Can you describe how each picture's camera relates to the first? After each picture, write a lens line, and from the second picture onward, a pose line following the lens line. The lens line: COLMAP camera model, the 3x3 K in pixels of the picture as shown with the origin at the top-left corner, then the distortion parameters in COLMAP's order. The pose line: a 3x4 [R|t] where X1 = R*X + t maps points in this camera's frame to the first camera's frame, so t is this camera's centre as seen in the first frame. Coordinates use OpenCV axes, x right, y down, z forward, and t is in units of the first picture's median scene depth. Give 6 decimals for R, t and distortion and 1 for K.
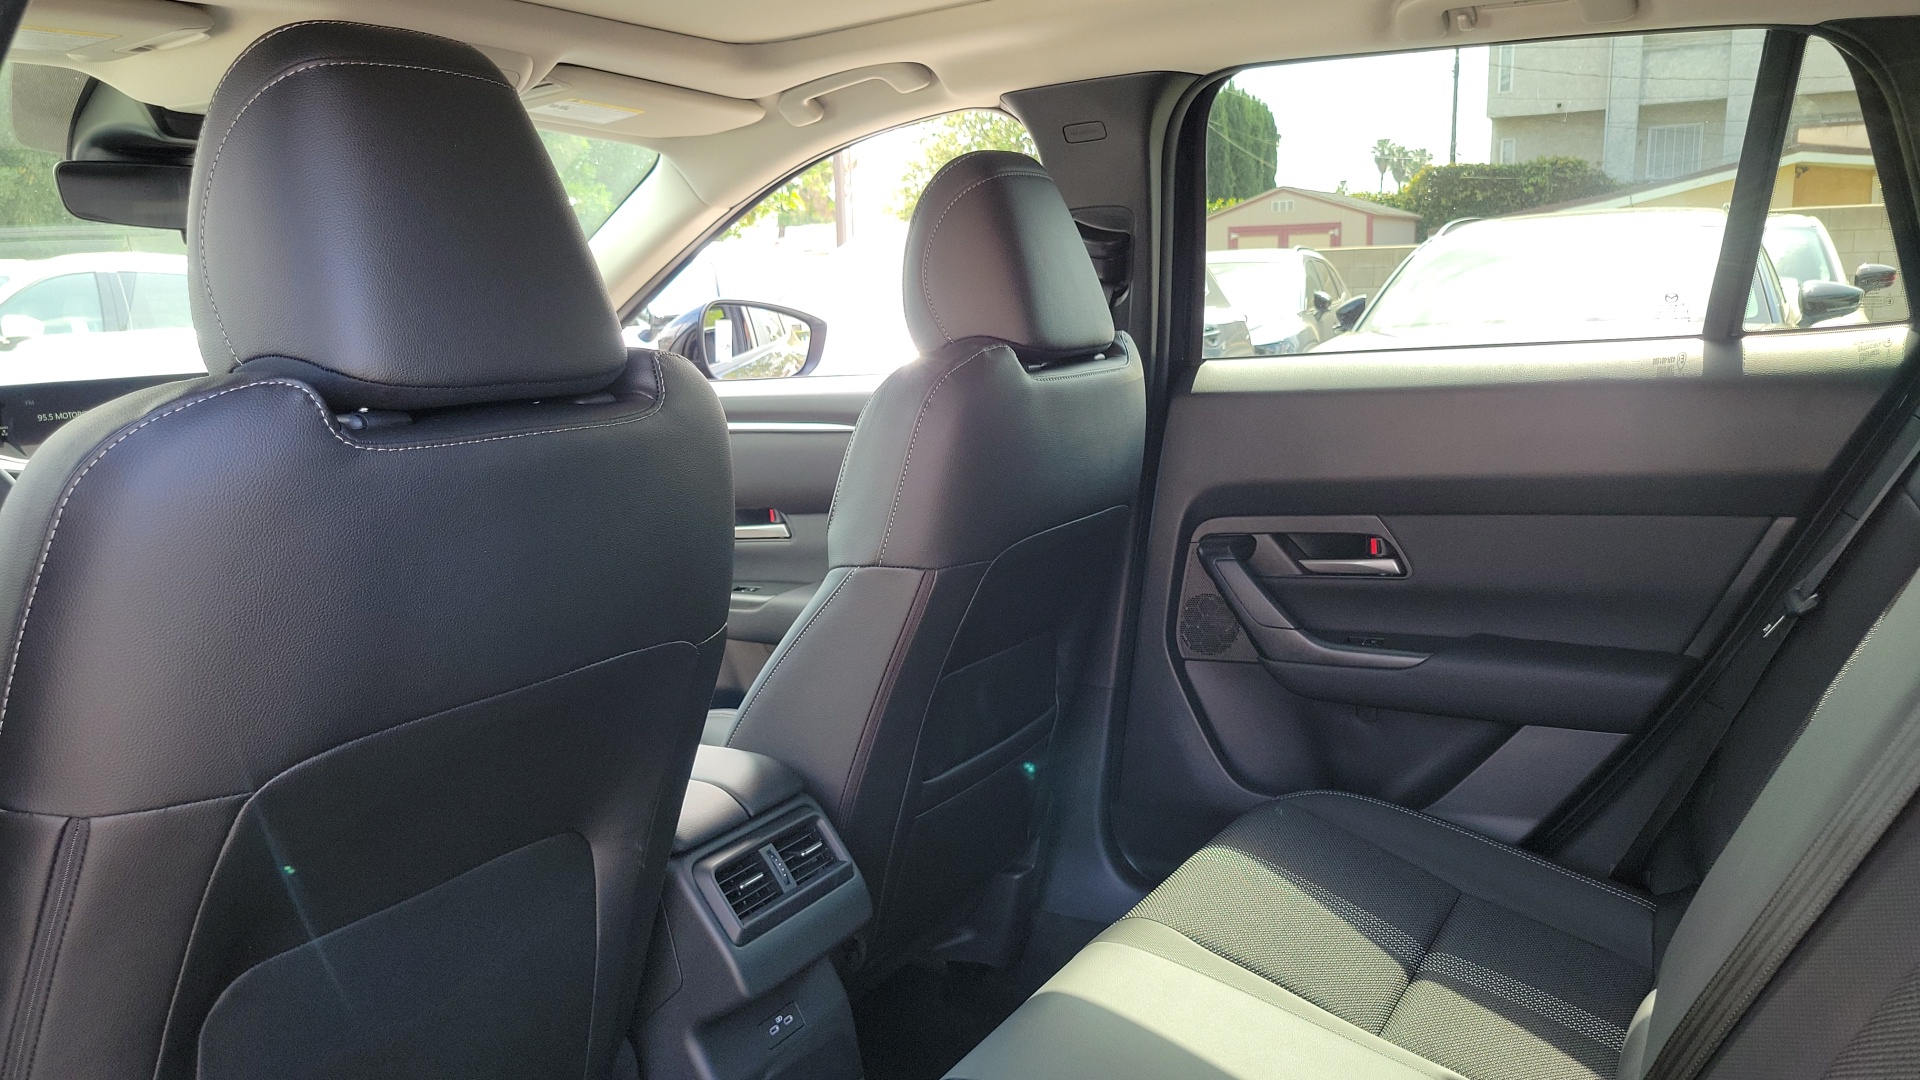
lens RADIAL K [[1455.0, 0, 963.3], [0, 1455.0, 542.5], [0, 0, 1]] dist [0.039771, -0.023251]
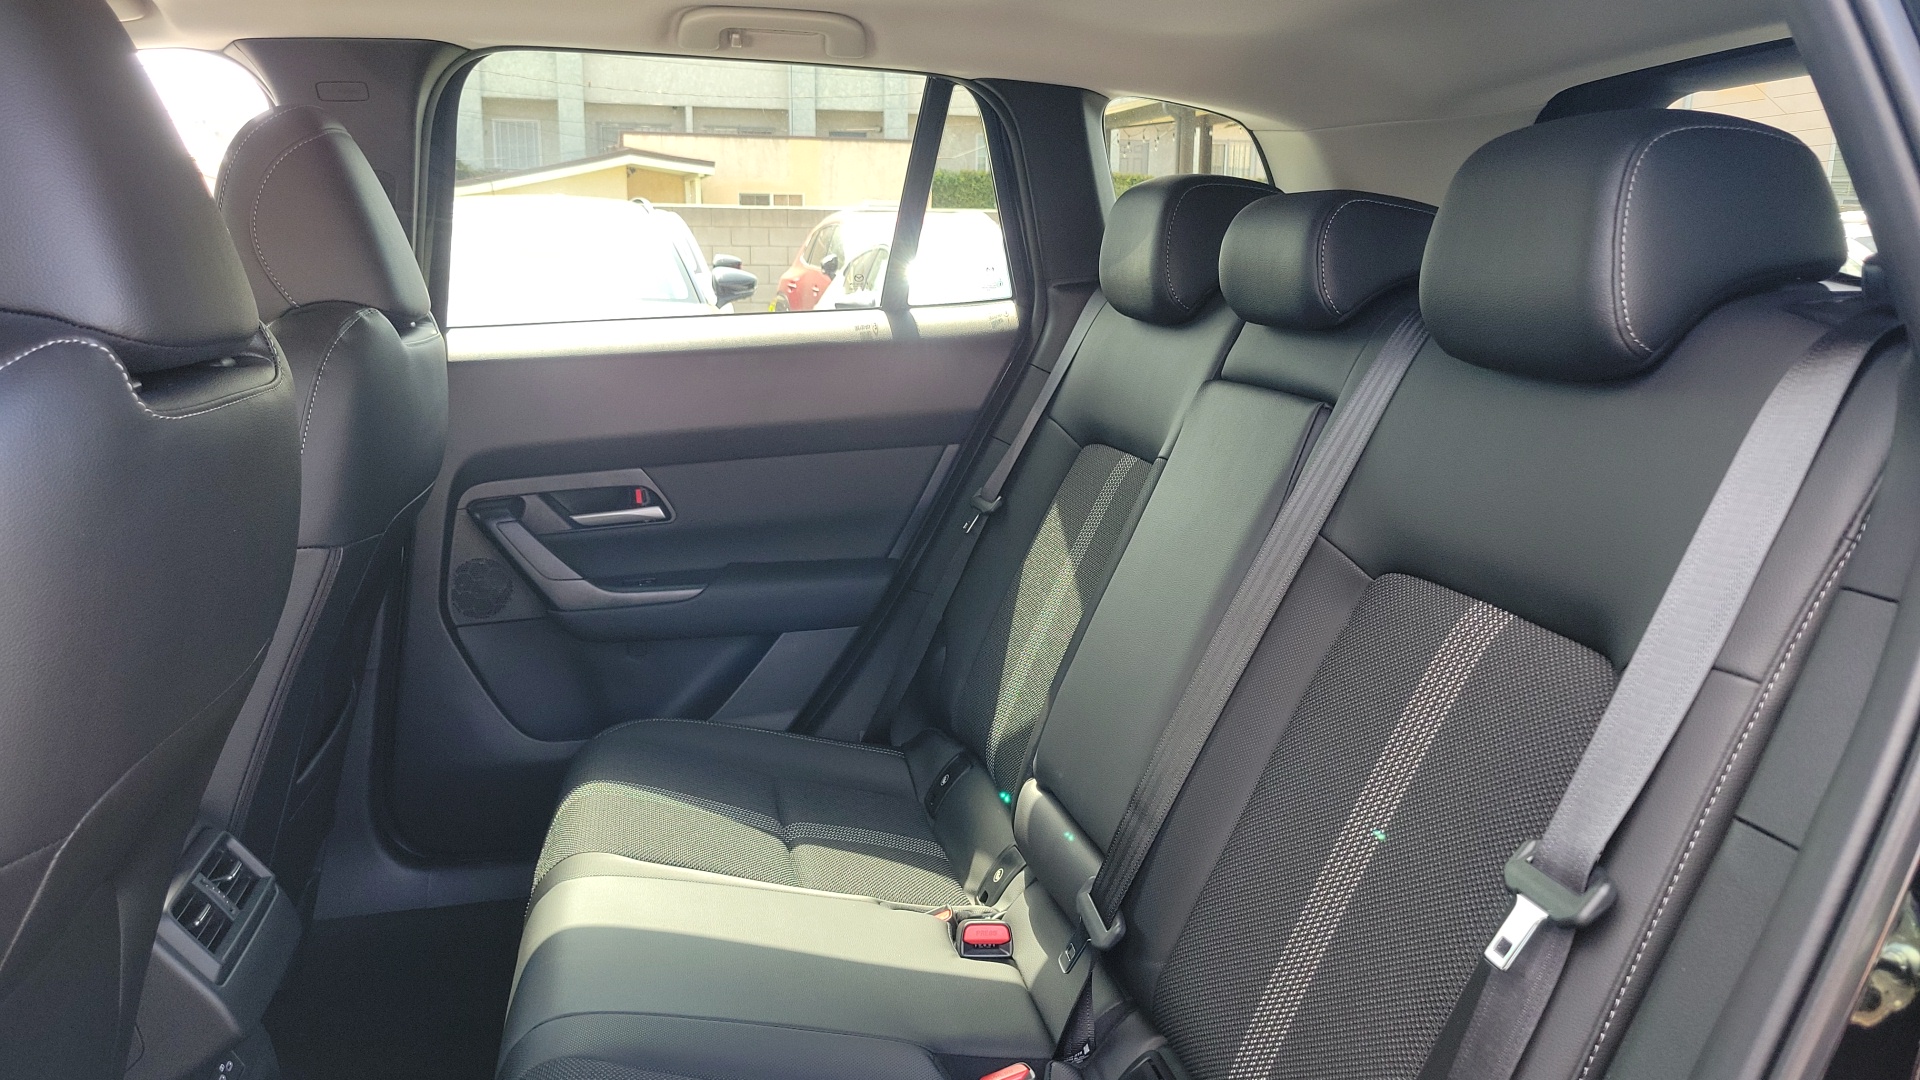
lens RADIAL K [[1448.4, 0, 964.5], [0, 1448.4, 523.5], [0, 0, 1]] dist [0.036358, -0.003942]
pose [[0.734853, -0.095453, 0.671476, -0.289813], [0.094258, 0.994812, 0.038262, 0.004455], [-0.671644, 0.035175, 0.740038, 0.019874]]
